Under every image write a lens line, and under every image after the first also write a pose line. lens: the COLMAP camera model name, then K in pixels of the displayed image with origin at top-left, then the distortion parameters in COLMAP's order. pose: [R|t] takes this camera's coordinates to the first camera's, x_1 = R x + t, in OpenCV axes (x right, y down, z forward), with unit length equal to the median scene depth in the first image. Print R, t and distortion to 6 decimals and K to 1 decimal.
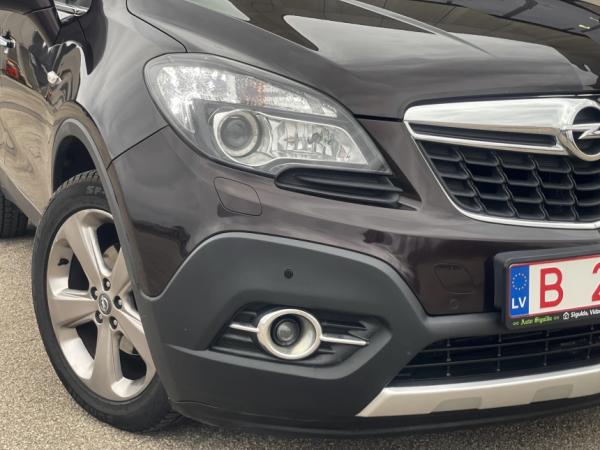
lens RADIAL K [[872.0, 0, 300.0], [0, 872.0, 225.0], [0, 0, 1]] dist [0.291290, -1.346768]
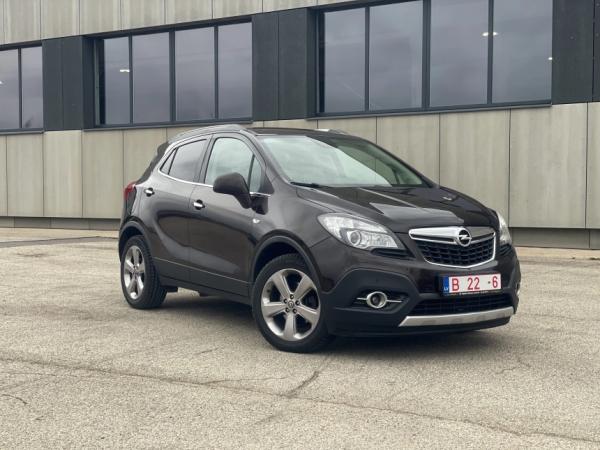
lens RADIAL K [[872.0, 0, 300.0], [0, 872.0, 225.0], [0, 0, 1]] dist [0.291290, -1.346768]
pose [[0.988156, 0.000400, 0.153451, -0.765101], [0.024600, 0.986651, -0.160983, 0.355548], [-0.151466, 0.162851, 0.974955, -2.068514]]
